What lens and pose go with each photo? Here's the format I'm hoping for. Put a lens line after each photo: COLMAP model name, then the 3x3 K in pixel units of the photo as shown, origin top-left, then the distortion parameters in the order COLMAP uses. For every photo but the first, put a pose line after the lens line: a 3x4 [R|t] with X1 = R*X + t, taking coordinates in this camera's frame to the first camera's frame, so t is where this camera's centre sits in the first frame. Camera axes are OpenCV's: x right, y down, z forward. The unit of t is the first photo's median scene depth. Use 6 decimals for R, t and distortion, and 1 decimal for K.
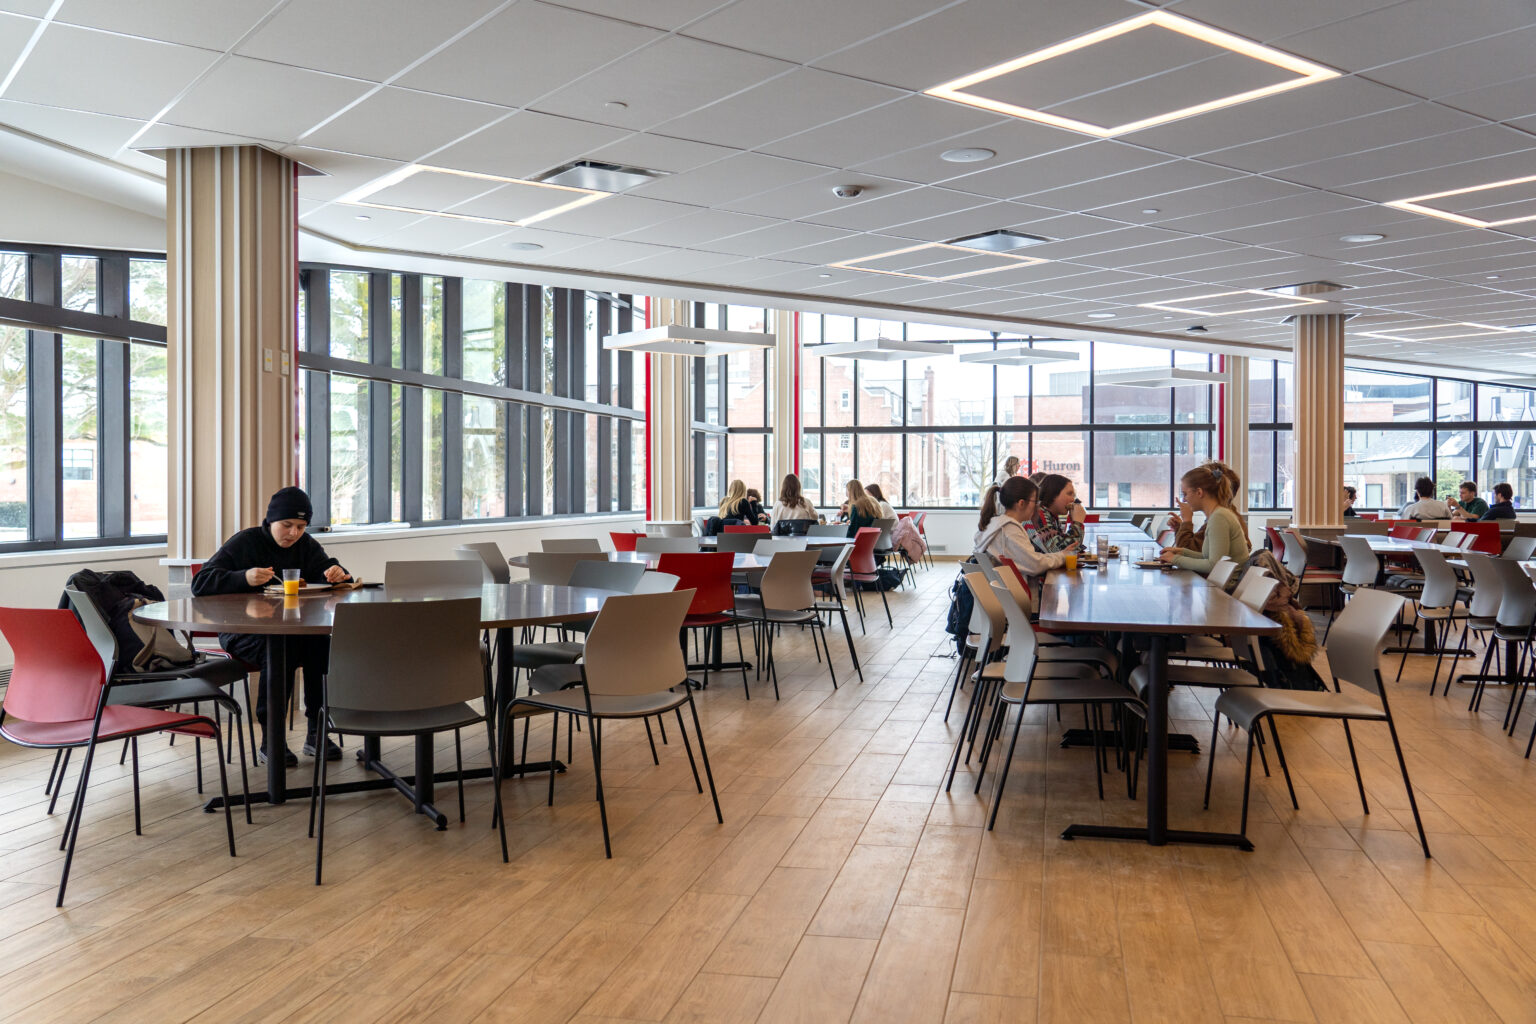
lens RADIAL K [[1336.5, 0, 766.9], [0, 1336.5, 520.6], [0, 0, 1]] dist [0.012454, -0.001747]
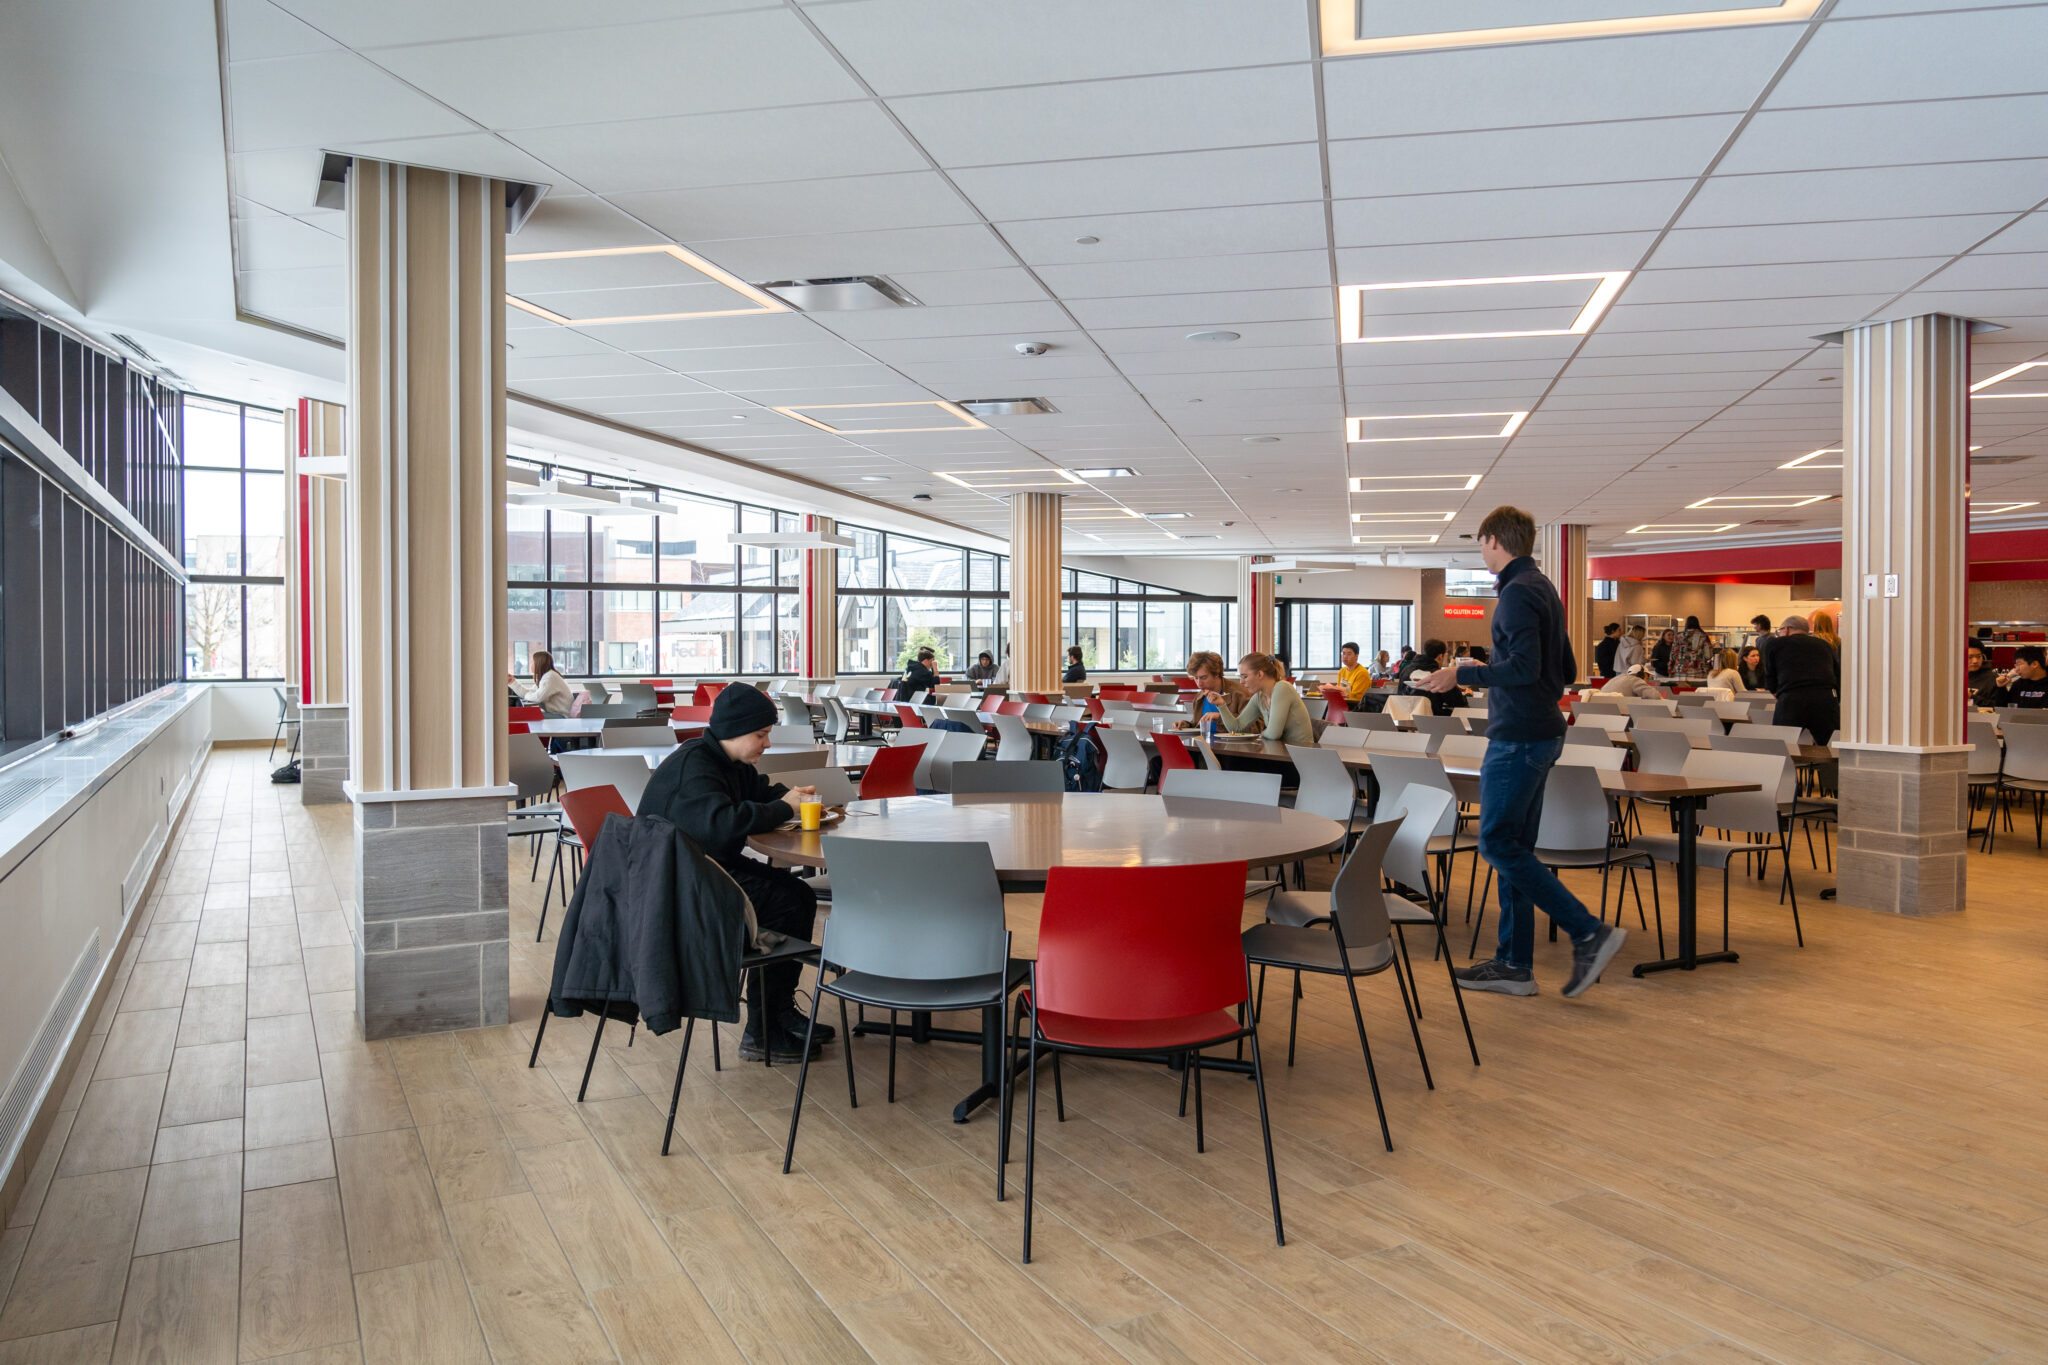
lens RADIAL K [[1455.5, 0, 1030.4], [0, 1455.5, 665.8], [0, 0, 1]] dist [-0.006761, -0.003054]
pose [[0.758640, -0.009233, 0.651445, -0.665265], [0.016495, 0.999851, -0.005039, -0.022923], [-0.651302, 0.014568, 0.758679, 0.260567]]
